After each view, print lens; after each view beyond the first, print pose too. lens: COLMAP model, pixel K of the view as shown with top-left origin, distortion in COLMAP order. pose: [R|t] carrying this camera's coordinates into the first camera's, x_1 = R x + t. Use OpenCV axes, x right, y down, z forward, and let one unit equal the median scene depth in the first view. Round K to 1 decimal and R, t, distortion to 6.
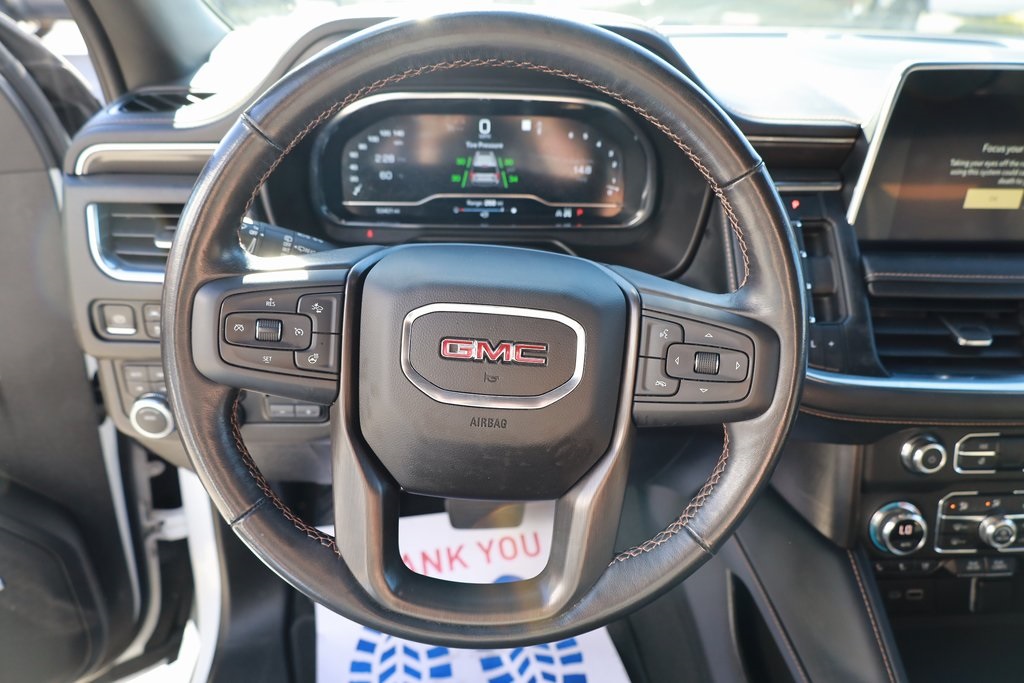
lens RADIAL K [[706.1, 0, 514.8], [0, 706.1, 341.3], [0, 0, 1]] dist [-0.015552, 0.003289]
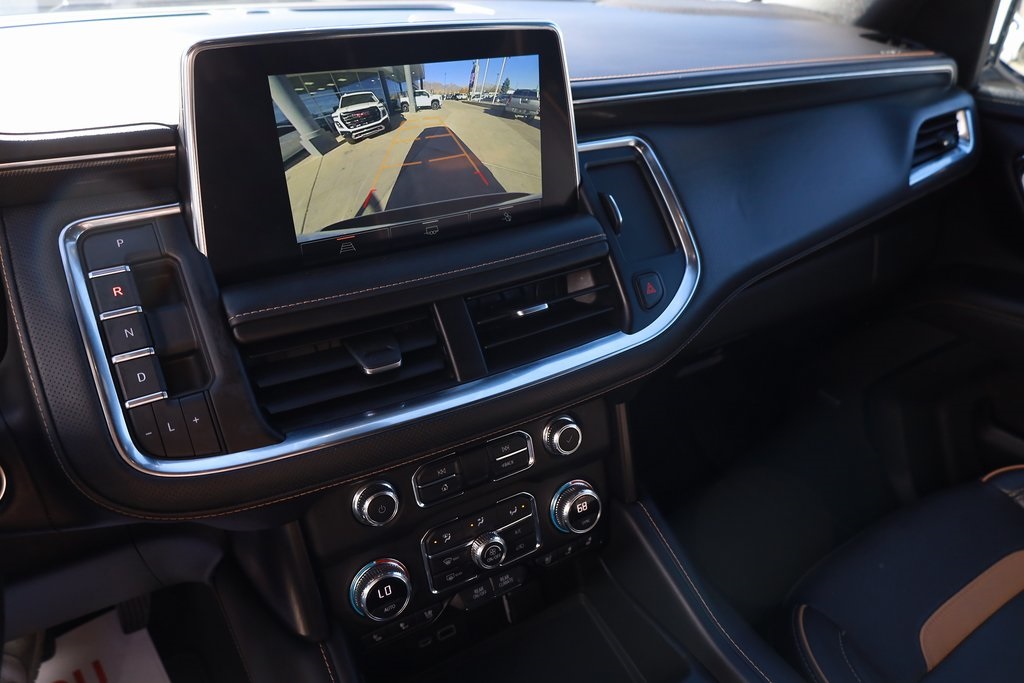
lens RADIAL K [[706.1, 0, 511.6], [0, 706.1, 345.7], [0, 0, 1]] dist [-0.015552, 0.003289]
pose [[0.883672, -0.250073, 0.395710, 0.460899], [0.238630, 0.967909, 0.078789, -0.051894], [-0.402714, 0.024805, 0.914990, 0.167646]]
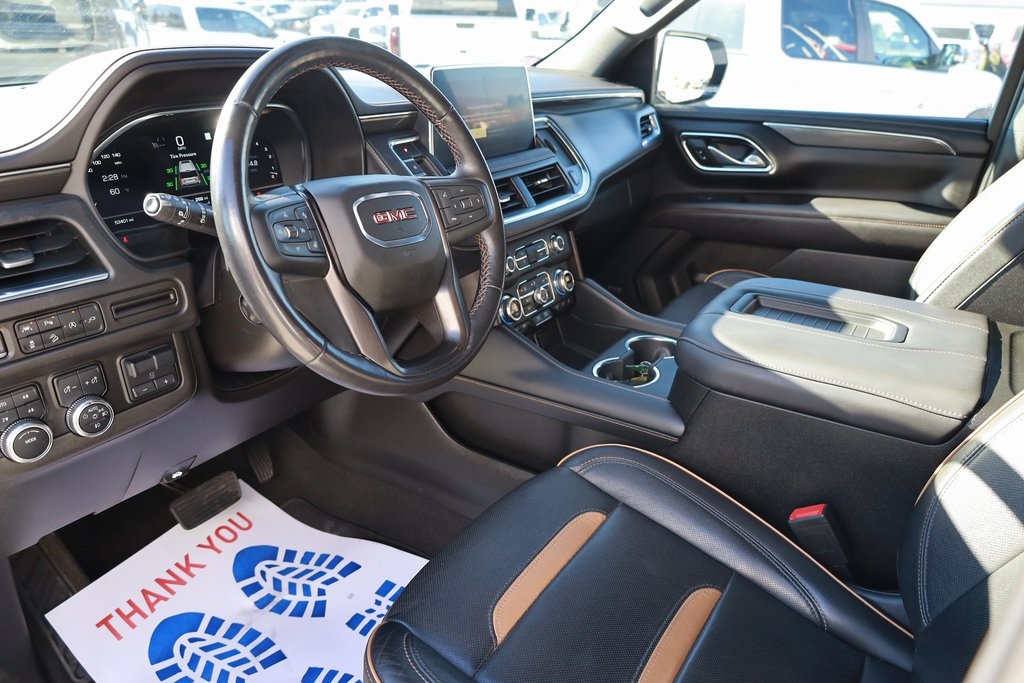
lens RADIAL K [[706.1, 0, 528.1], [0, 706.1, 343.2], [0, 0, 1]] dist [-0.015552, 0.003289]
pose [[0.576452, -0.338506, 0.743718, -0.928039], [0.395678, 0.911970, 0.108398, 0.180000], [-0.714942, 0.231786, 0.659646, -0.272279]]
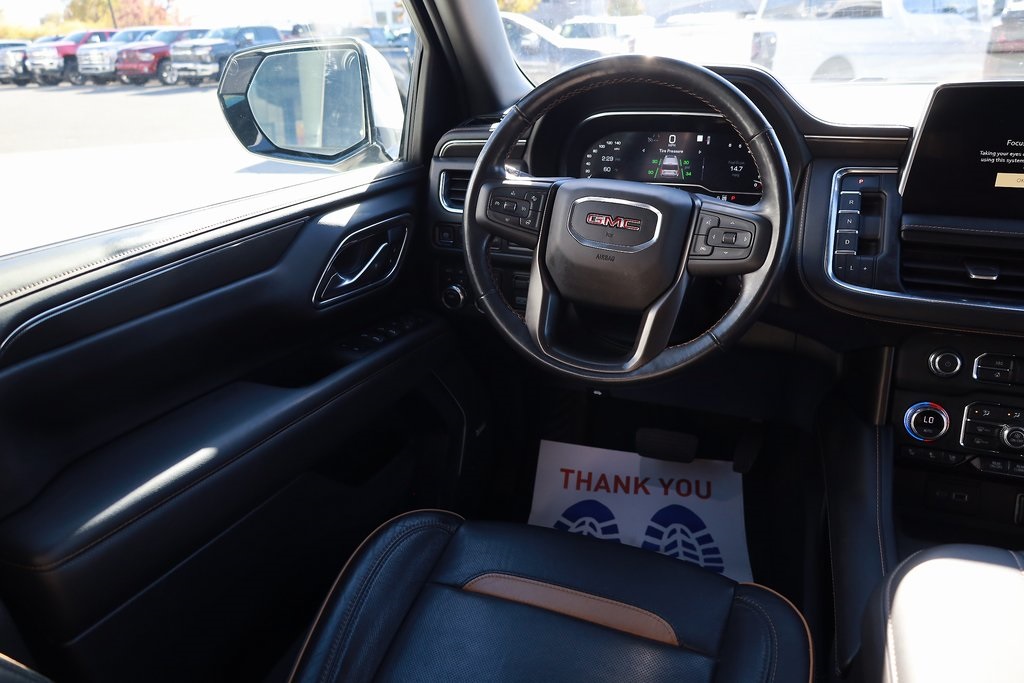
lens RADIAL K [[706.1, 0, 512.6], [0, 706.1, 342.4], [0, 0, 1]] dist [-0.015552, 0.003289]
pose [[0.908142, 0.115923, -0.402294, 0.382355], [-0.160522, 0.983877, -0.078854, 0.382191], [0.386667, 0.136188, 0.912108, -0.594297]]
